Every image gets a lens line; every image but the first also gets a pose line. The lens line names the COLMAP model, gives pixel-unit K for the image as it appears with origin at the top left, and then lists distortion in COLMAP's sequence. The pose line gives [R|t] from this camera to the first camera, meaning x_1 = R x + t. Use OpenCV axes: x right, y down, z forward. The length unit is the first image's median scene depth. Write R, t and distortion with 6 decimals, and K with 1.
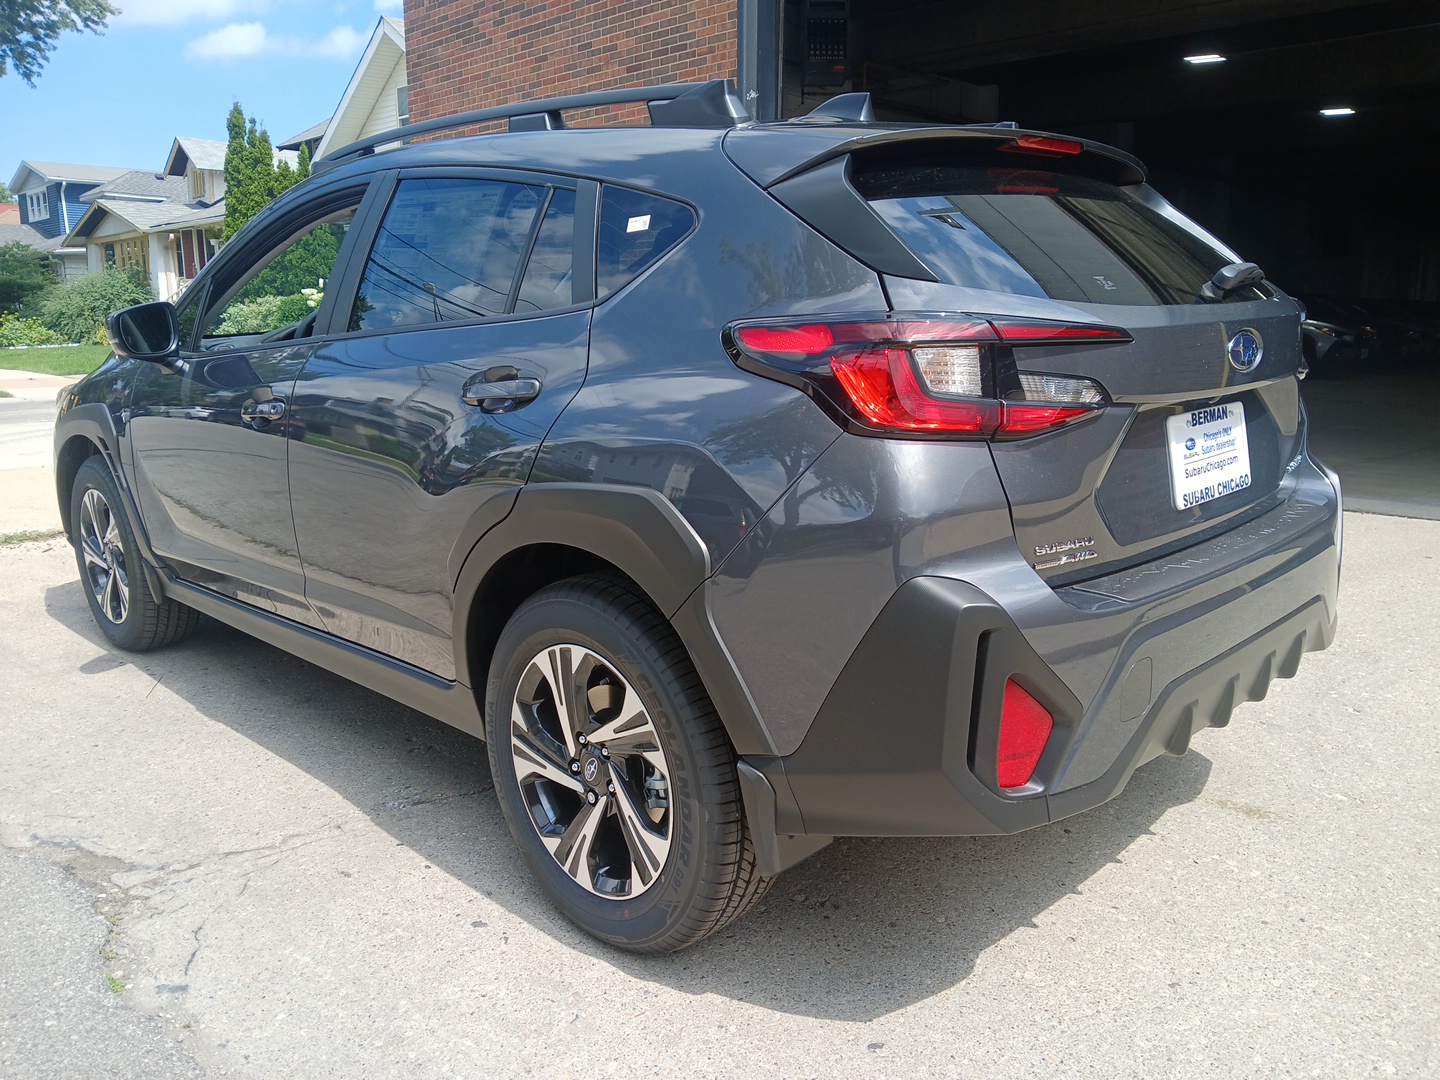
lens RADIAL K [[1129.5, 0, 718.1], [0, 1129.5, 559.7], [0, 0, 1]] dist [0.002656, -0.031054]
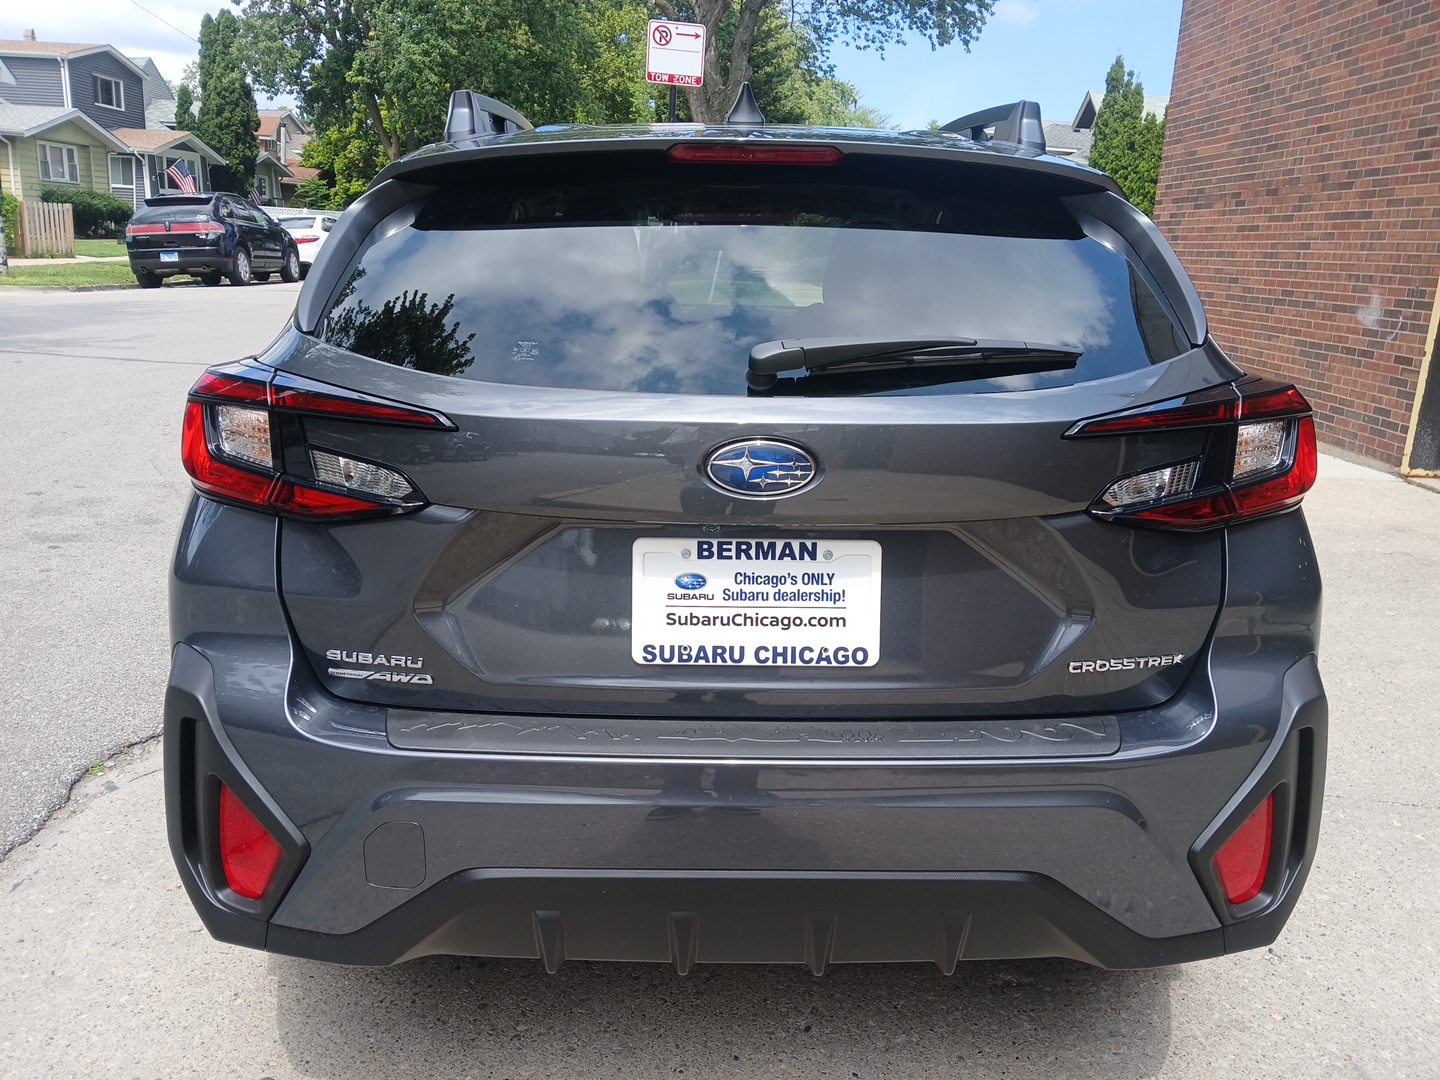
lens RADIAL K [[1150.6, 0, 736.5], [0, 1150.6, 539.5], [0, 0, 1]] dist [-0.017219, -0.000502]
pose [[0.709785, 0.212720, -0.671533, 0.880993], [-0.197053, 0.975214, 0.100639, -0.197732], [0.676296, 0.060896, 0.734109, 0.446591]]
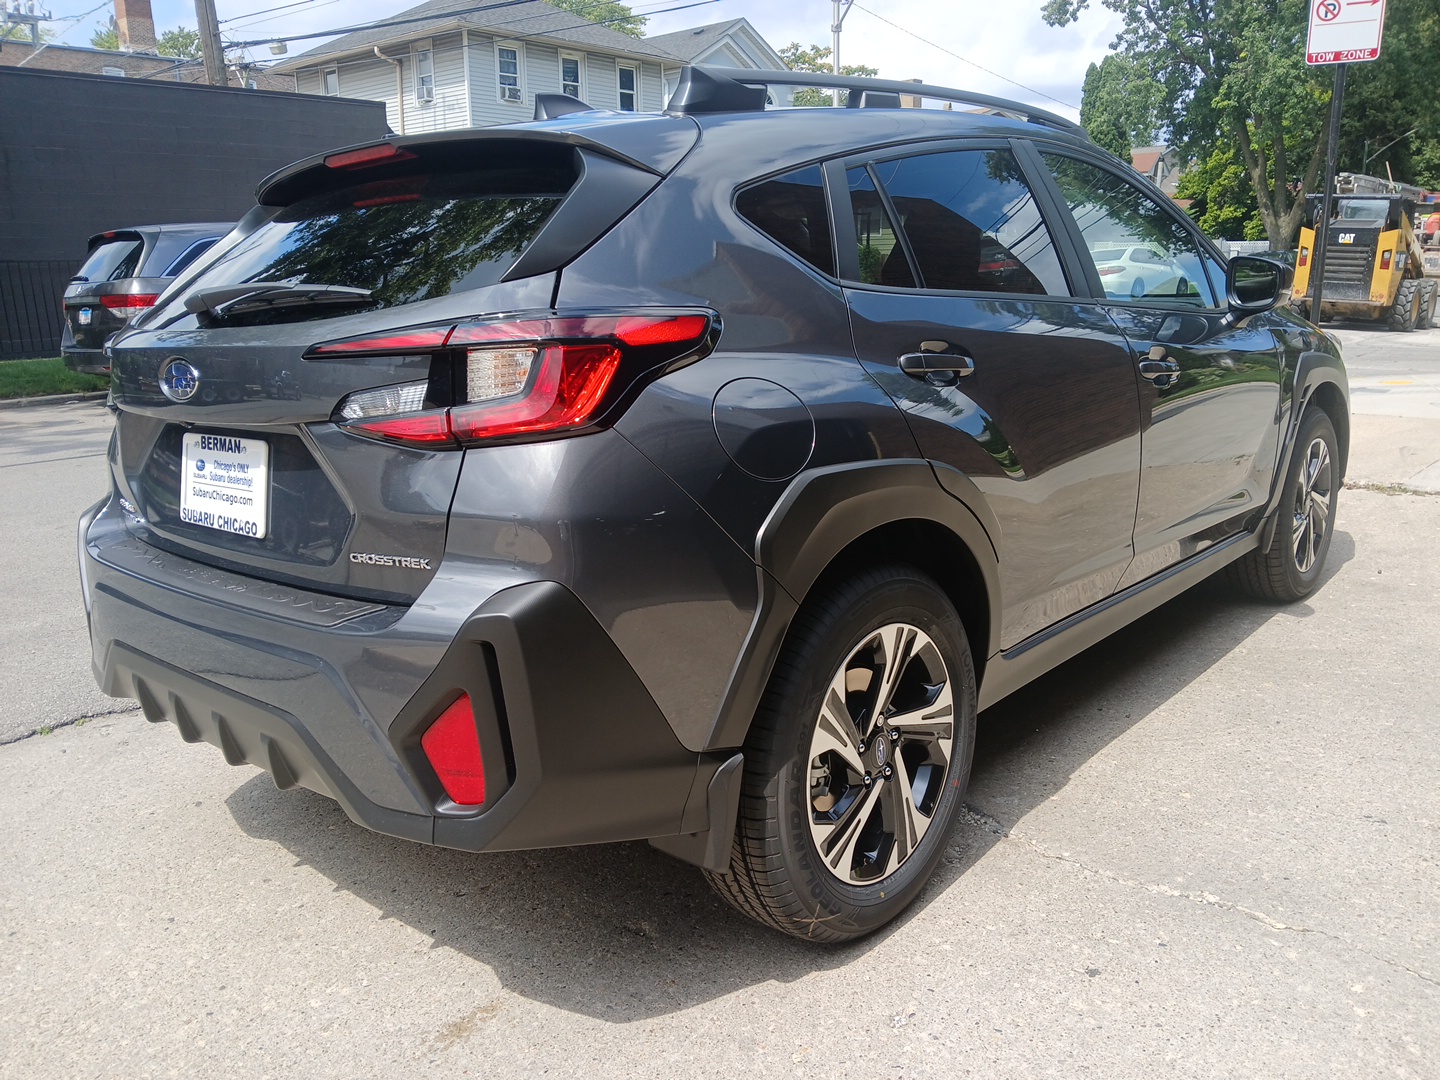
lens RADIAL K [[1129.5, 0, 718.1], [0, 1129.5, 559.7], [0, 0, 1]] dist [0.002656, -0.031054]
pose [[0.060079, 0.254723, -0.965146, 1.376549], [-0.187336, 0.952589, 0.239747, -0.334589], [0.980457, 0.166403, 0.104950, 1.291737]]
